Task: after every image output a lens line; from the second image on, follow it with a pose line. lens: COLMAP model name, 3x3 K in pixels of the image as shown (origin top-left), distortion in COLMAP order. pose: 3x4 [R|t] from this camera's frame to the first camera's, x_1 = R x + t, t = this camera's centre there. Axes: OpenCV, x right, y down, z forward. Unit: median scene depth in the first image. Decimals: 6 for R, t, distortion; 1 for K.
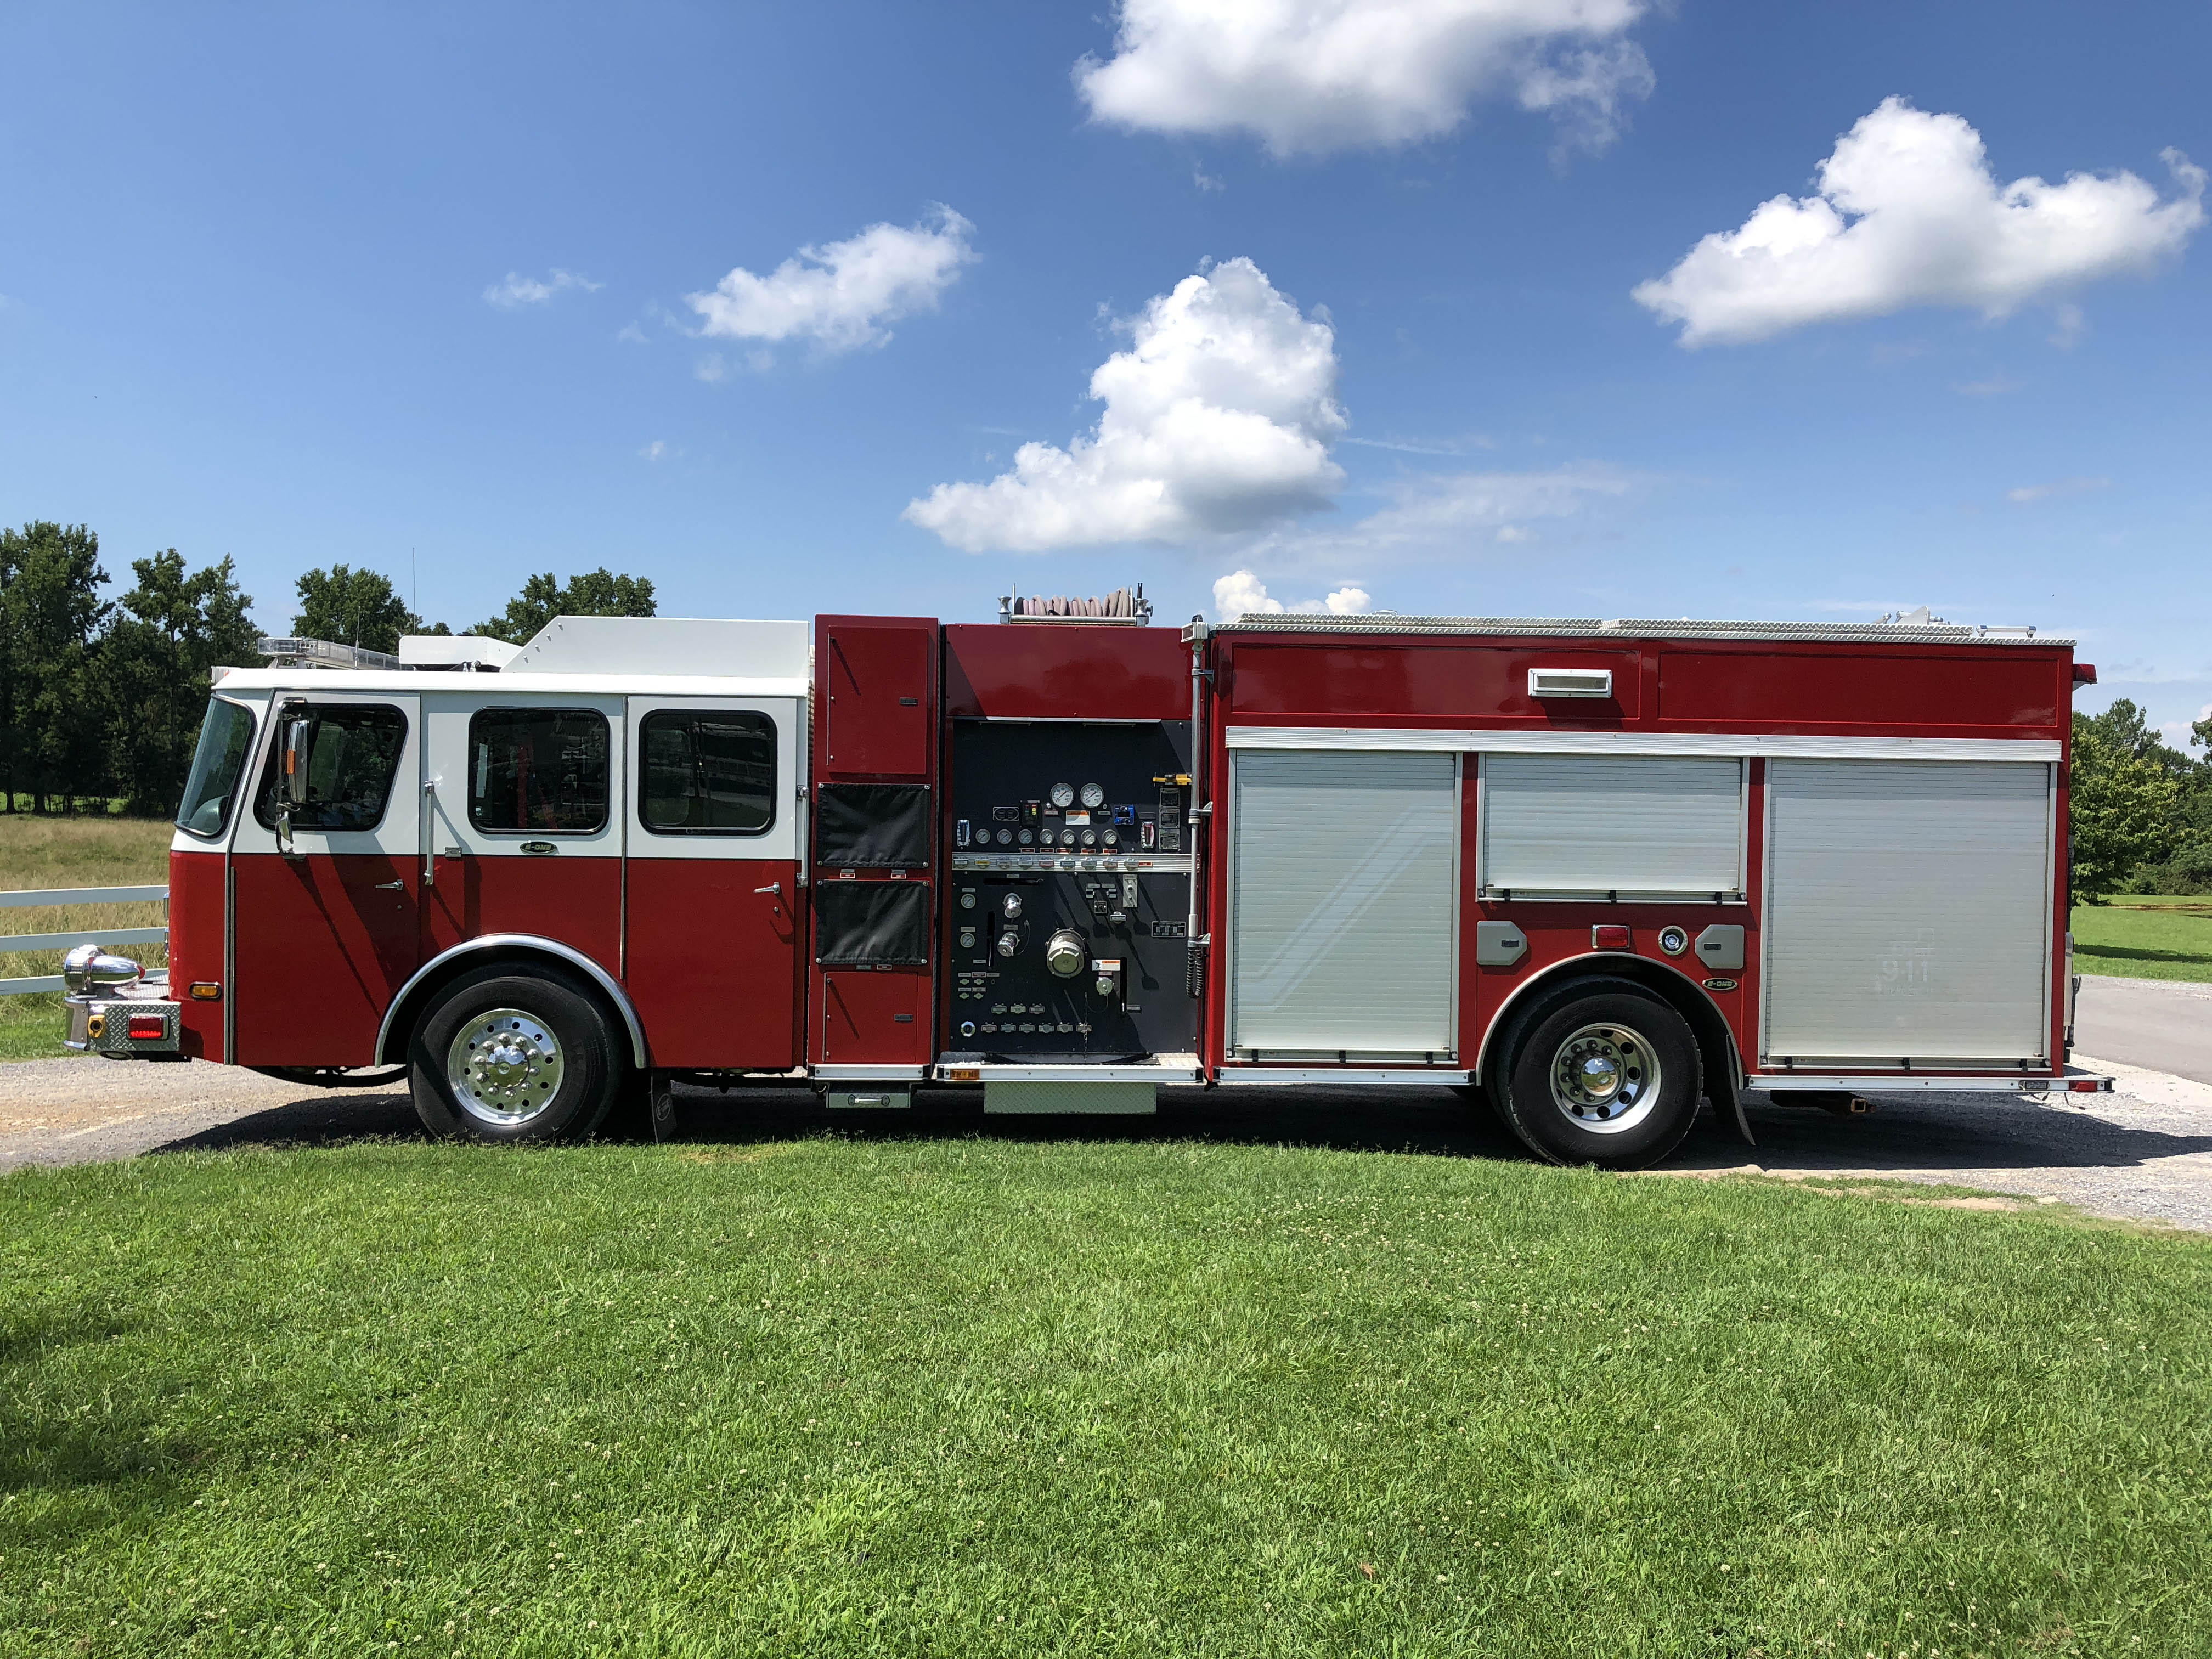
lens RADIAL K [[1812.3, 0, 1106.0], [0, 1812.3, 829.5], [0, 0, 1]] dist [0.132441, -0.225947]
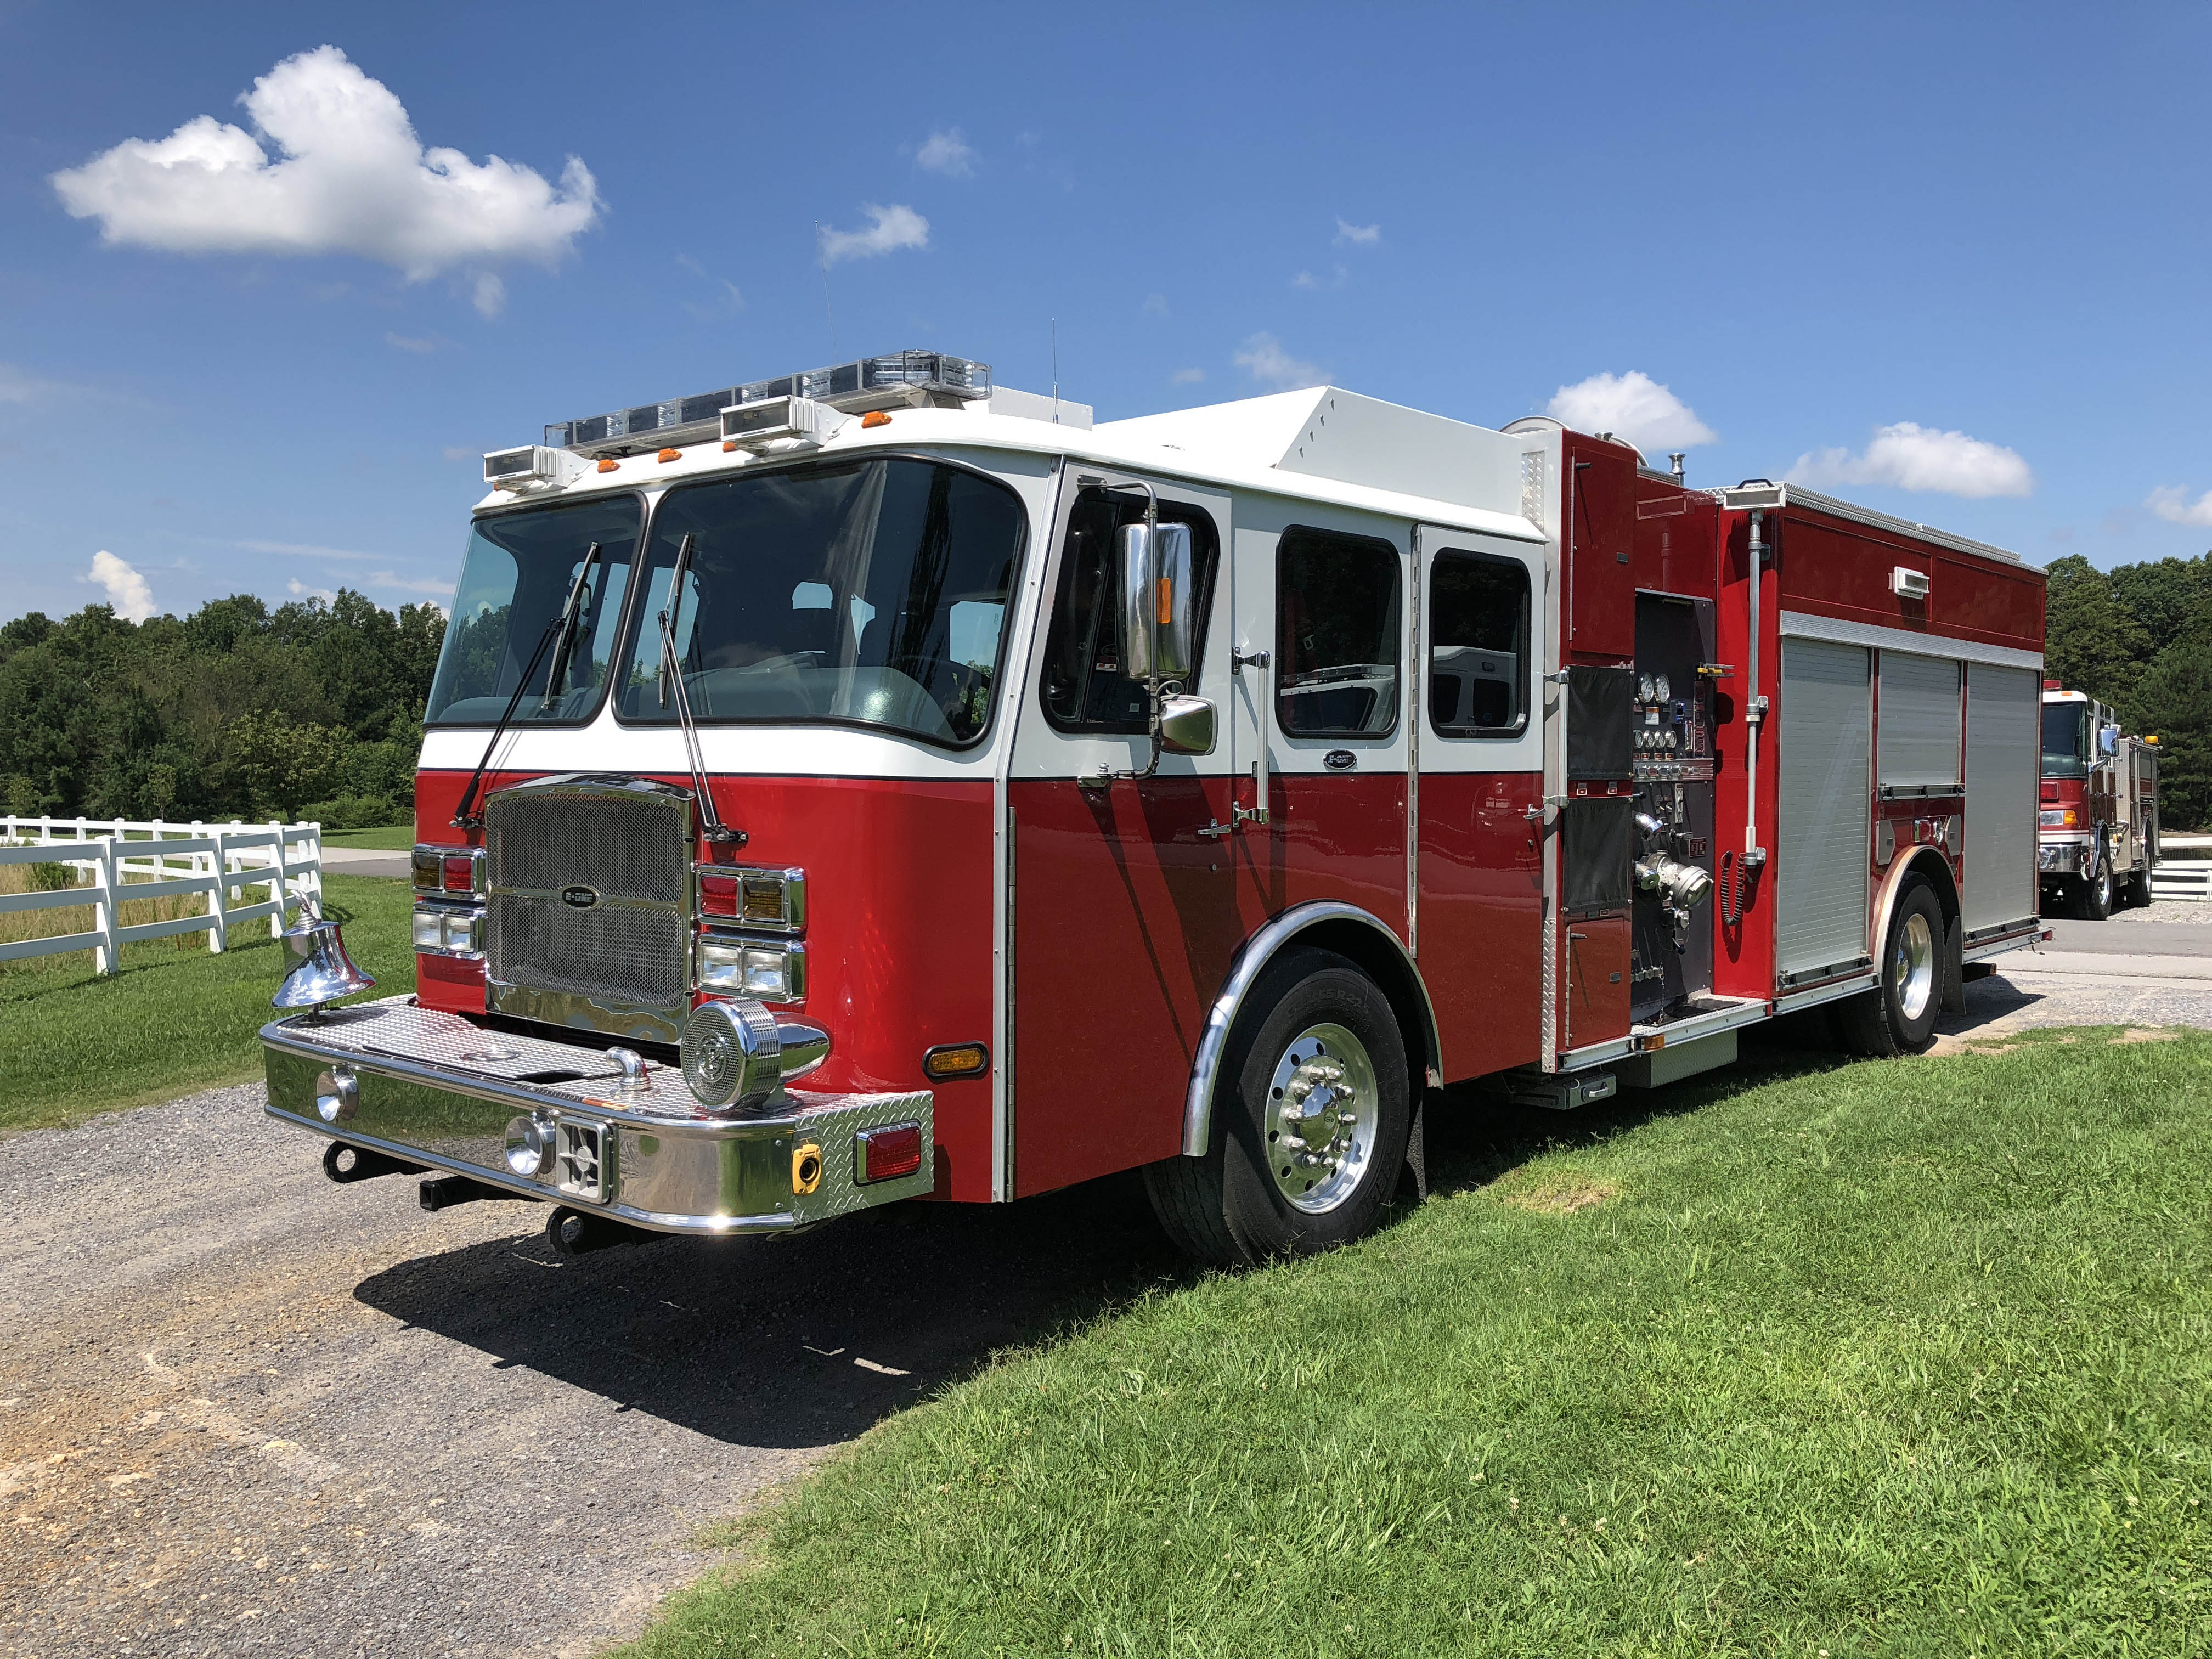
lens RADIAL K [[1840.4, 0, 1106.0], [0, 1840.4, 829.5], [0, 0, 1]] dist [0.005388, 0.000798]
pose [[0.688837, -0.043007, 0.723640, -0.796509], [0.024133, 0.999046, 0.036403, 0.008738], [-0.724515, -0.007612, 0.689217, 0.616594]]
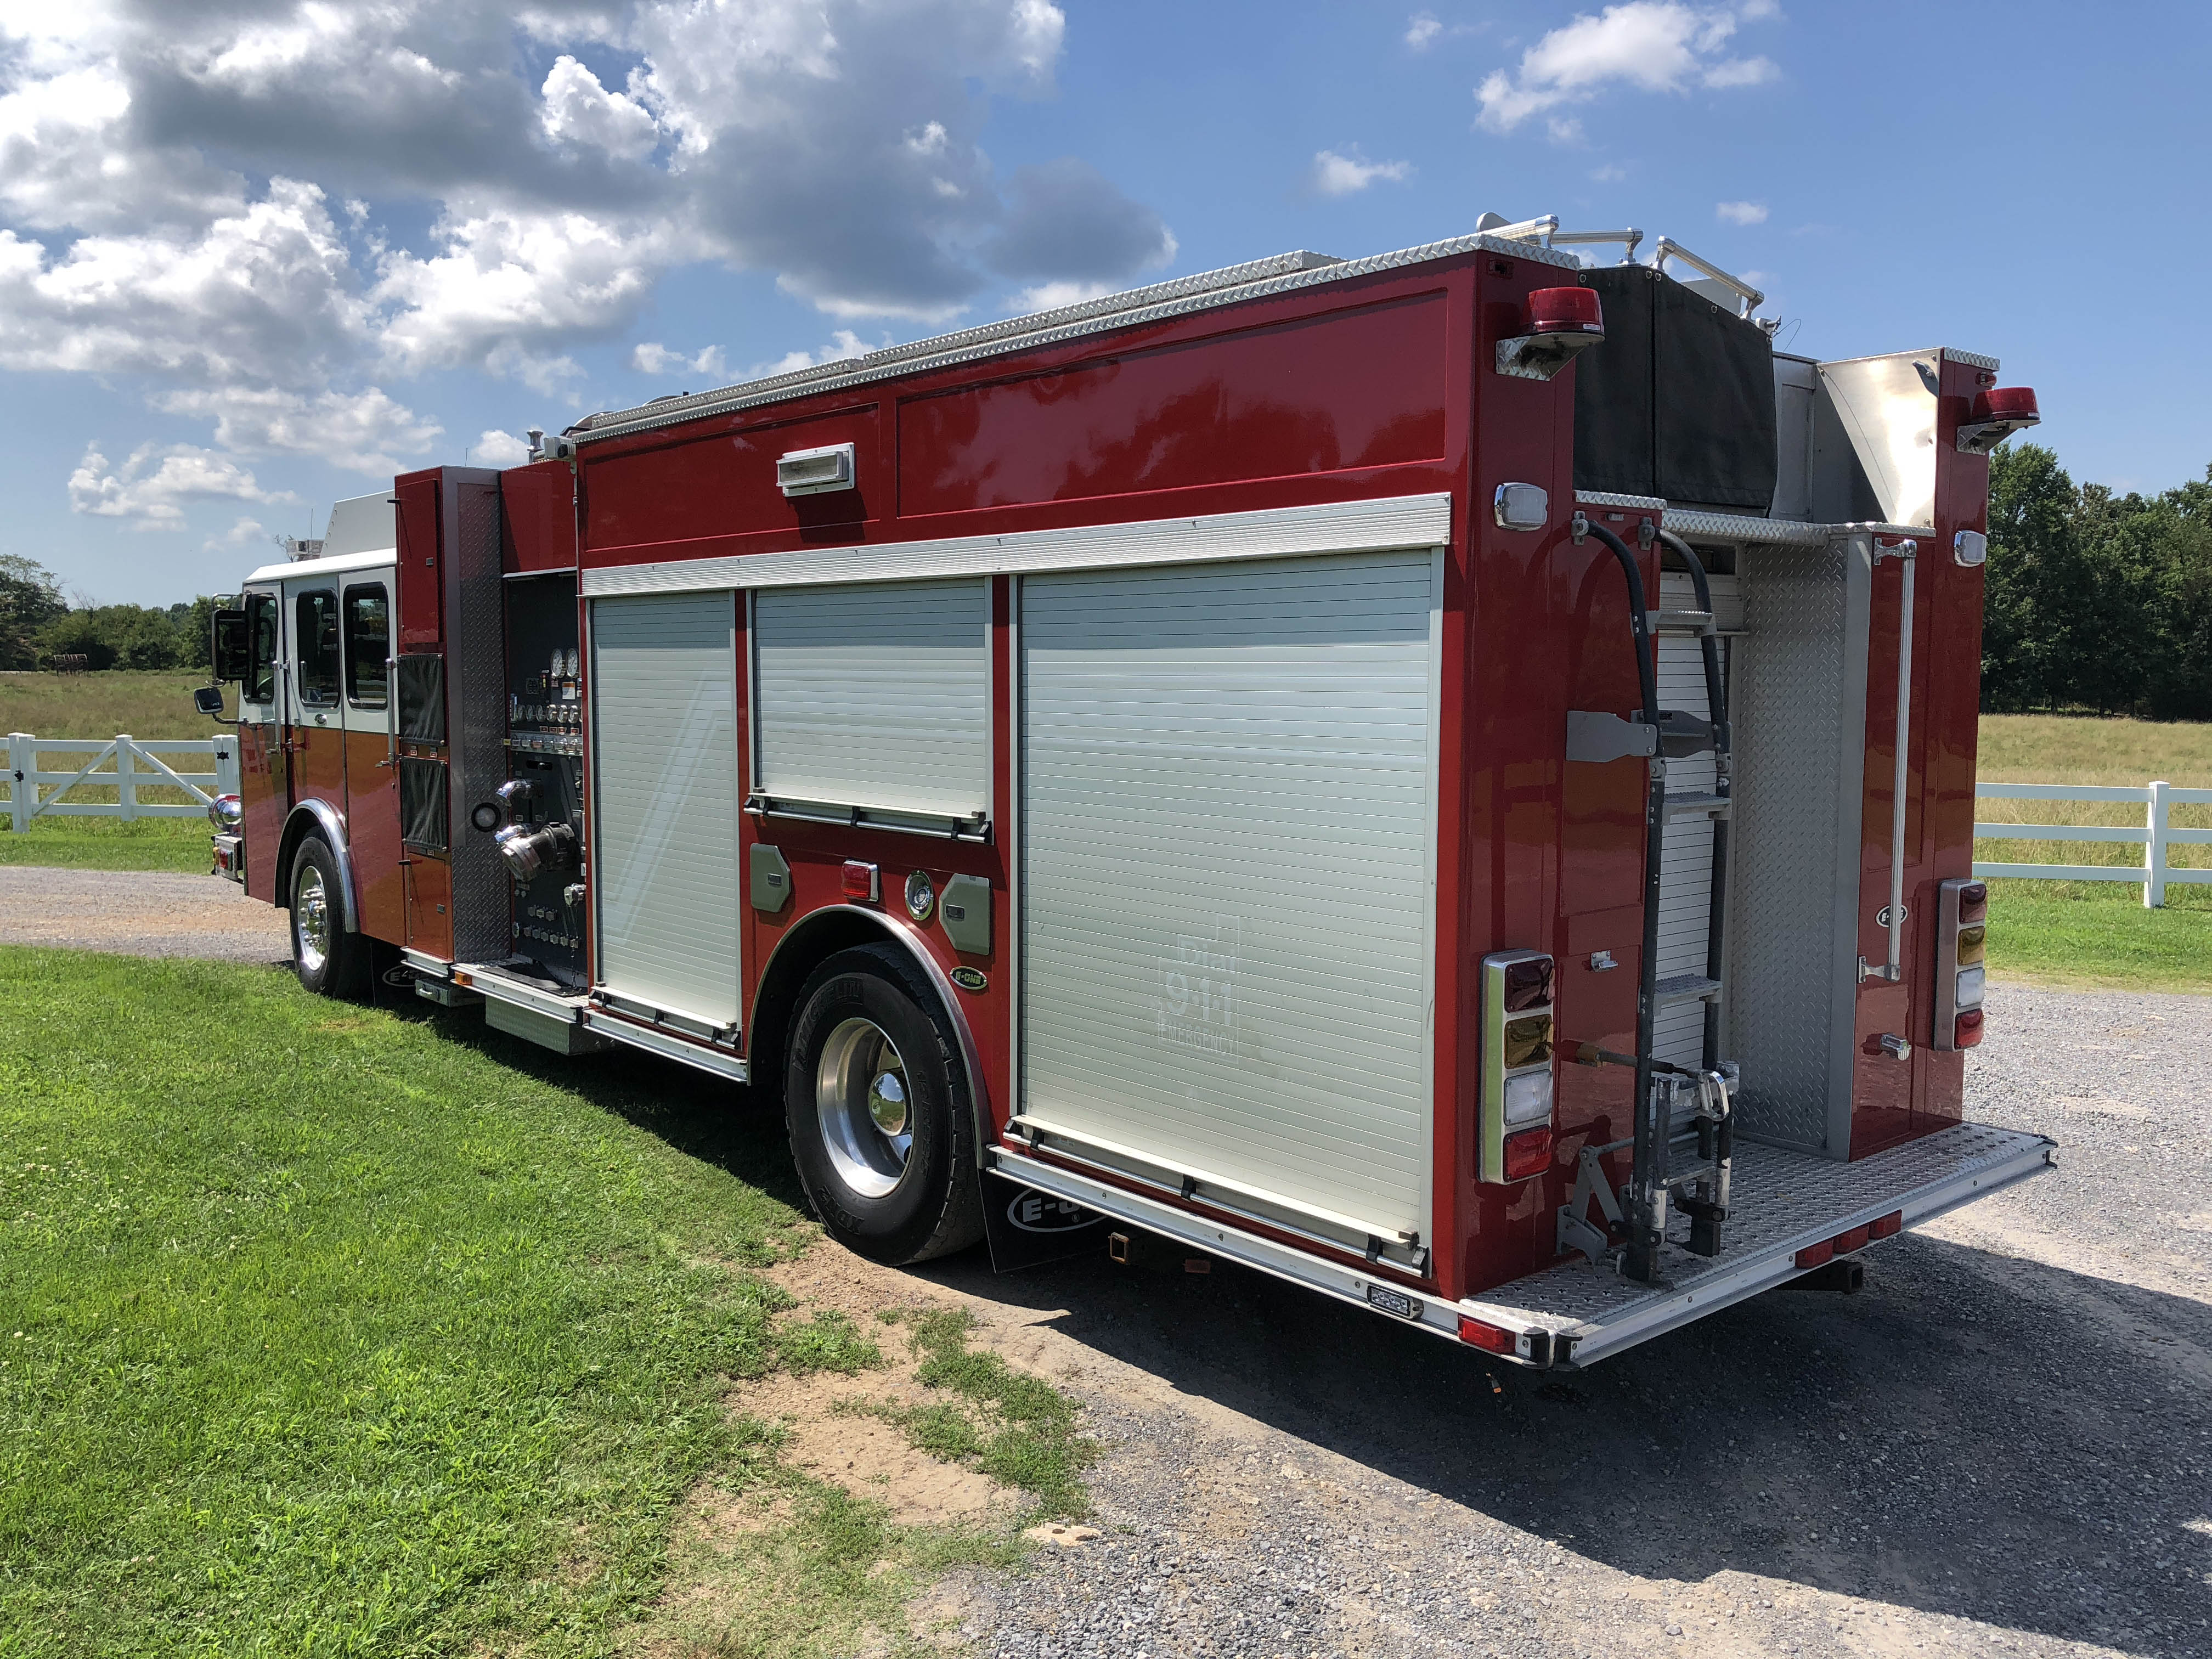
lens RADIAL K [[1840.4, 0, 1106.0], [0, 1840.4, 829.5], [0, 0, 1]] dist [0.005388, 0.000798]
pose [[0.608338, 0.055671, -0.791723, 0.813206], [-0.009771, 0.997987, 0.062667, 0.001656], [0.793618, -0.030387, 0.607657, 0.692558]]
